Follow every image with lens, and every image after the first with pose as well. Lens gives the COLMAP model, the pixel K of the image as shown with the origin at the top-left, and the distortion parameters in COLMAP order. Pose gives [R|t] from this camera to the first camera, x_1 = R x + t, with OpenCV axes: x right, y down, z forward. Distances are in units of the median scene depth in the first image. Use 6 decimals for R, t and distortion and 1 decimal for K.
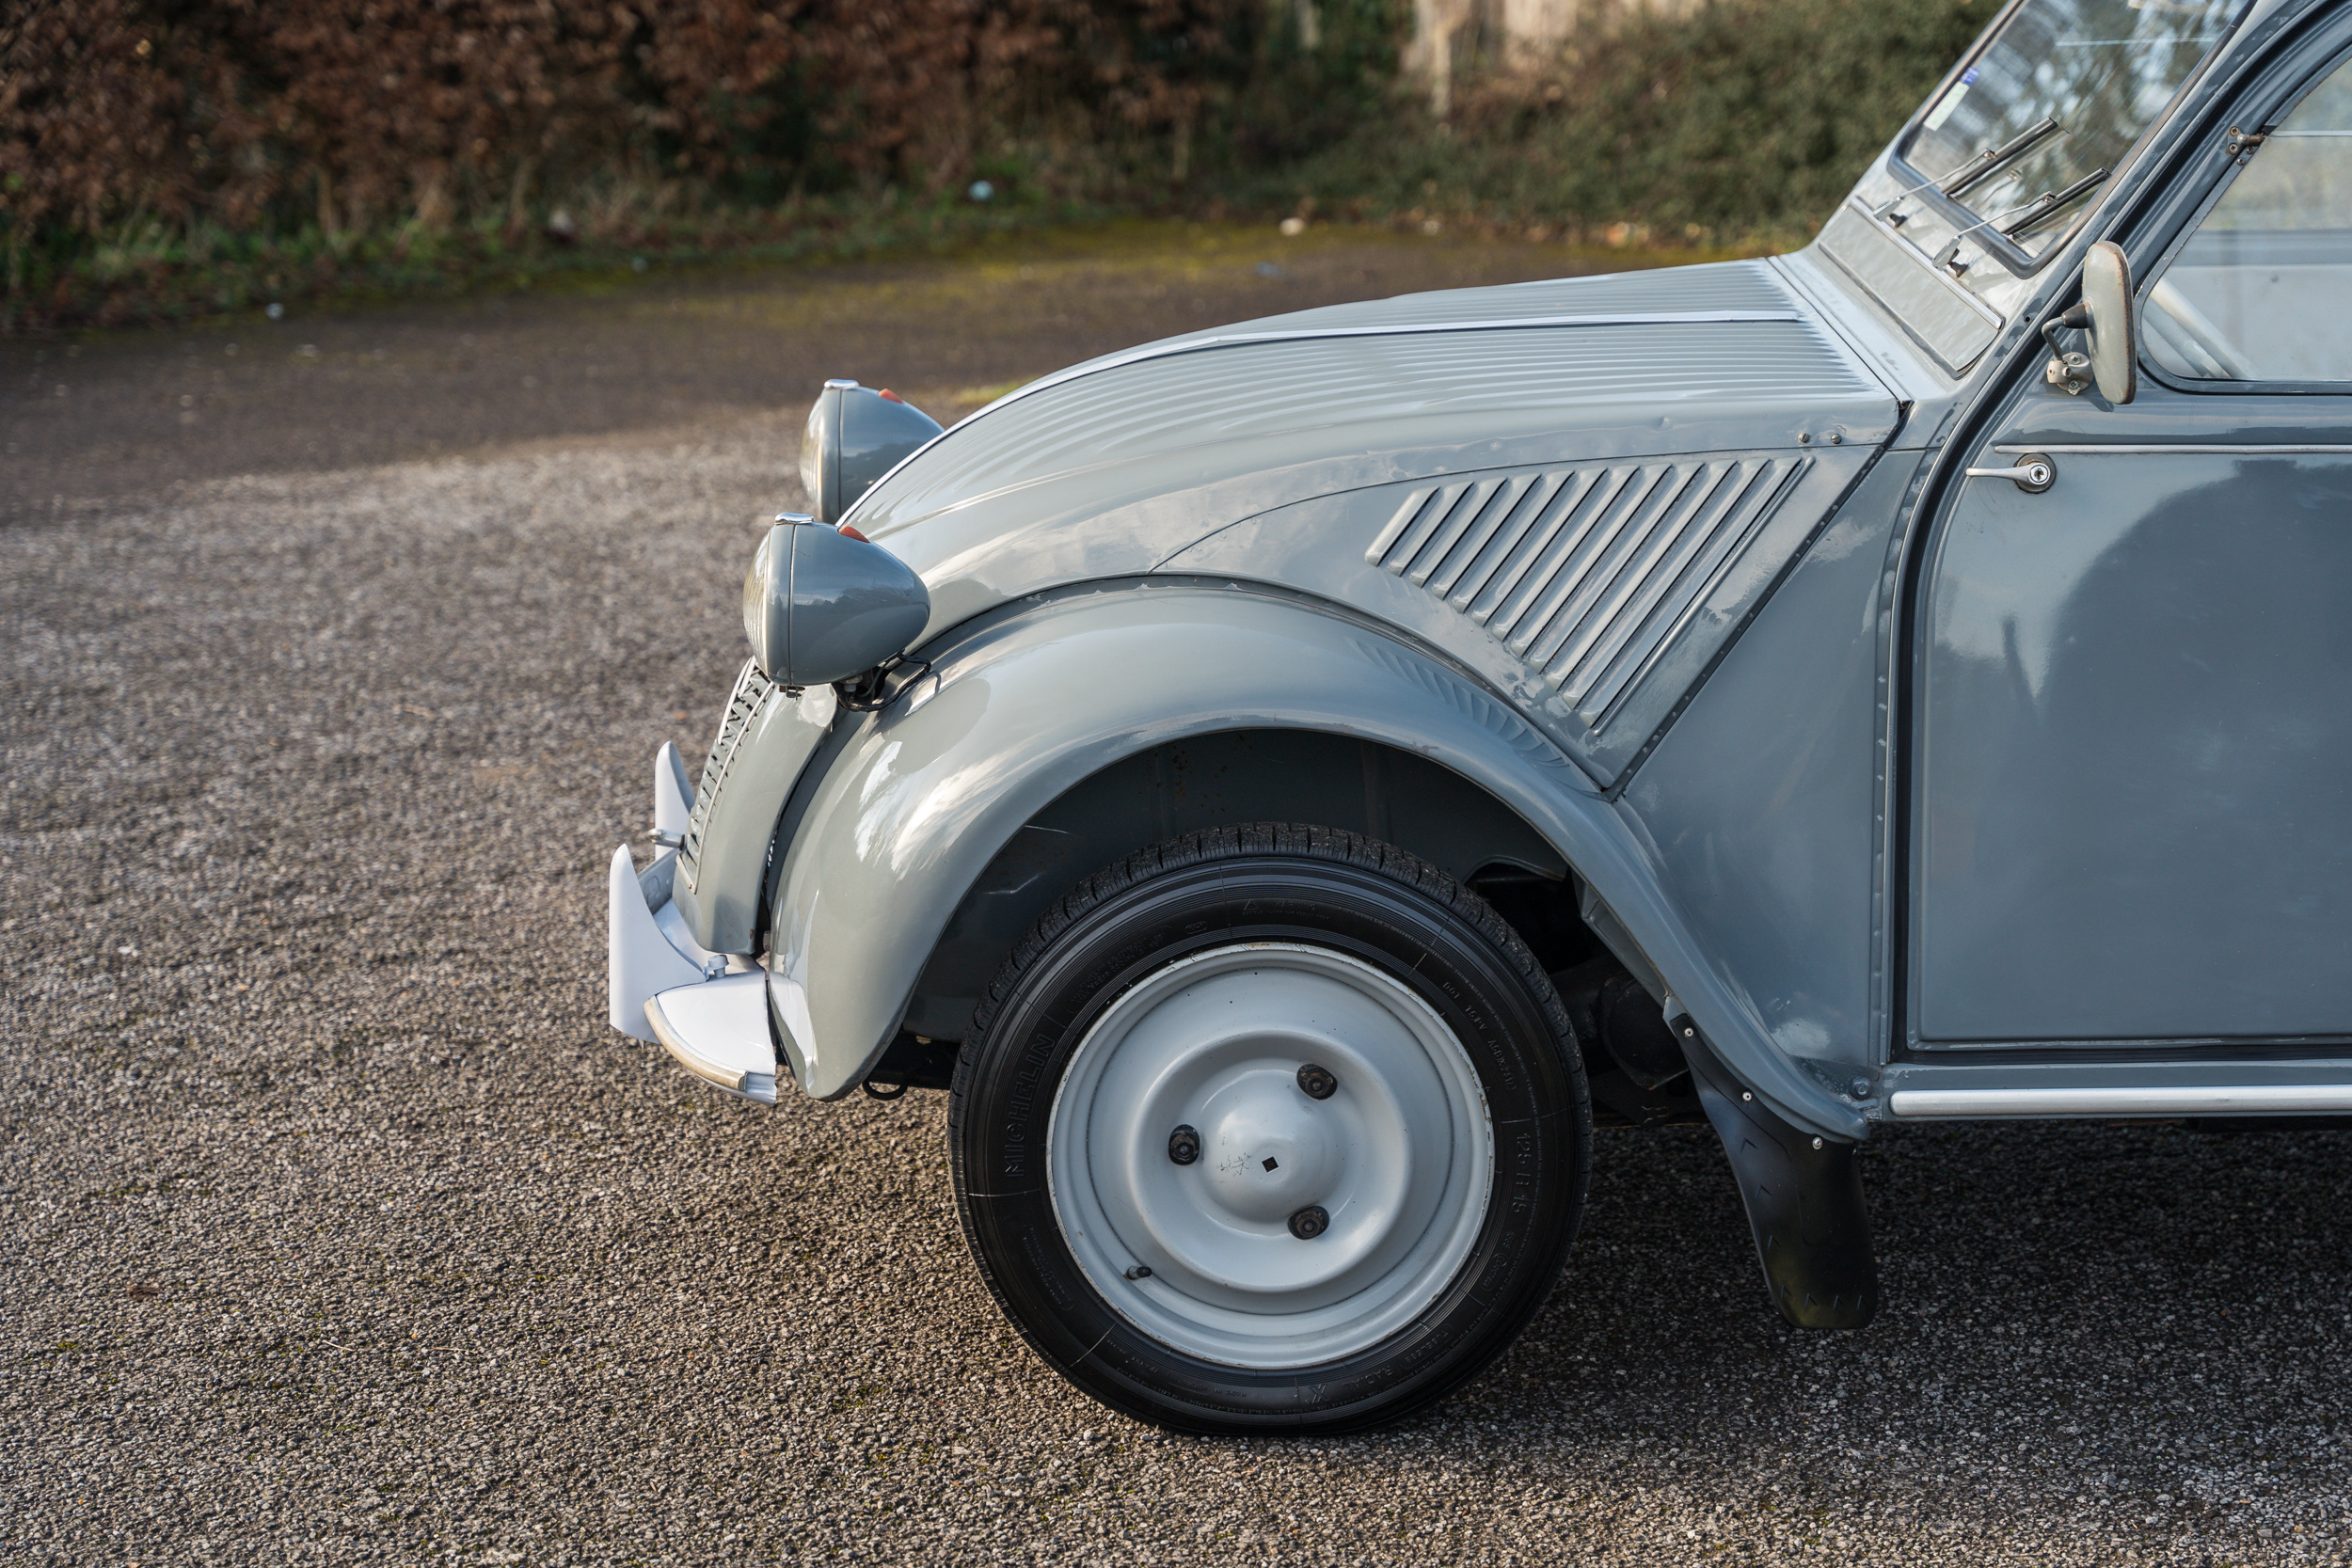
lens RADIAL K [[4633.8, 0, 1176.0], [0, 4633.8, 784.0], [0, 0, 1]] dist [0.077167, -0.152046]
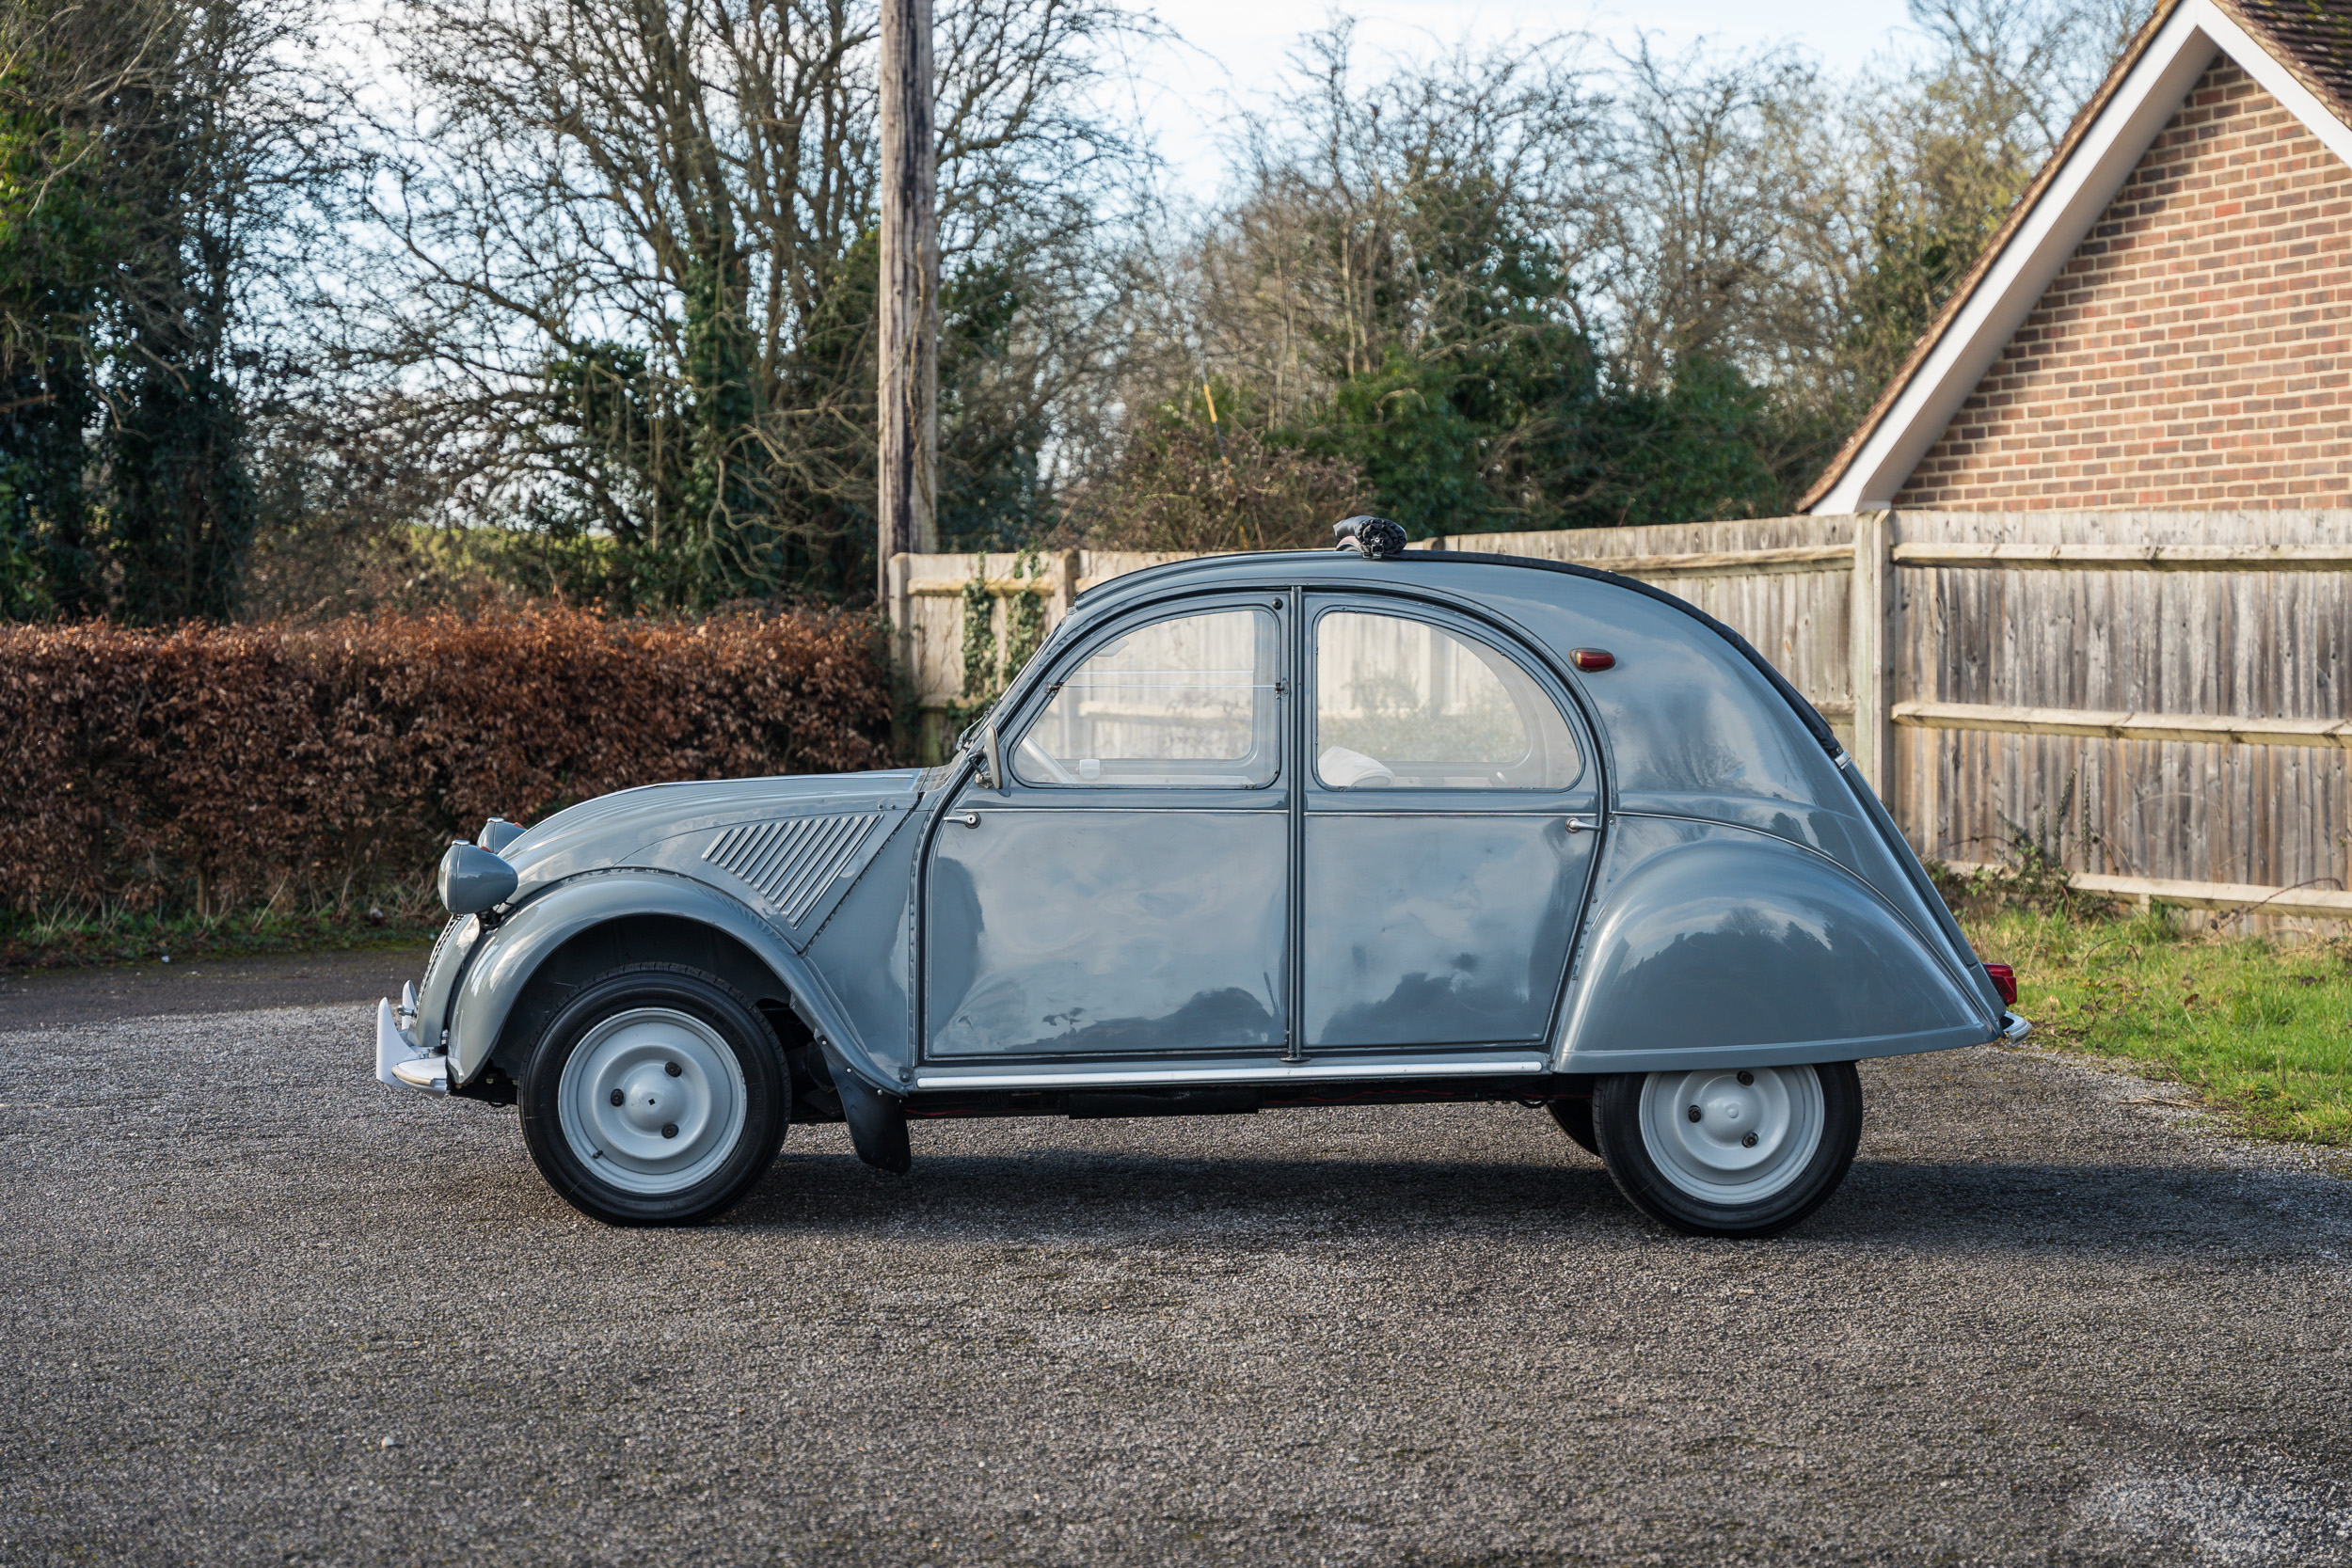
lens RADIAL K [[4742.2, 0, 1176.0], [0, 4742.2, 784.0], [0, 0, 1]] dist [0.496331, -4.247153]
pose [[0.999470, 0.004752, 0.032193, 0.201594], [0.001245, 0.982972, -0.183754, 0.357766], [-0.032518, 0.183697, 0.982445, -1.404870]]
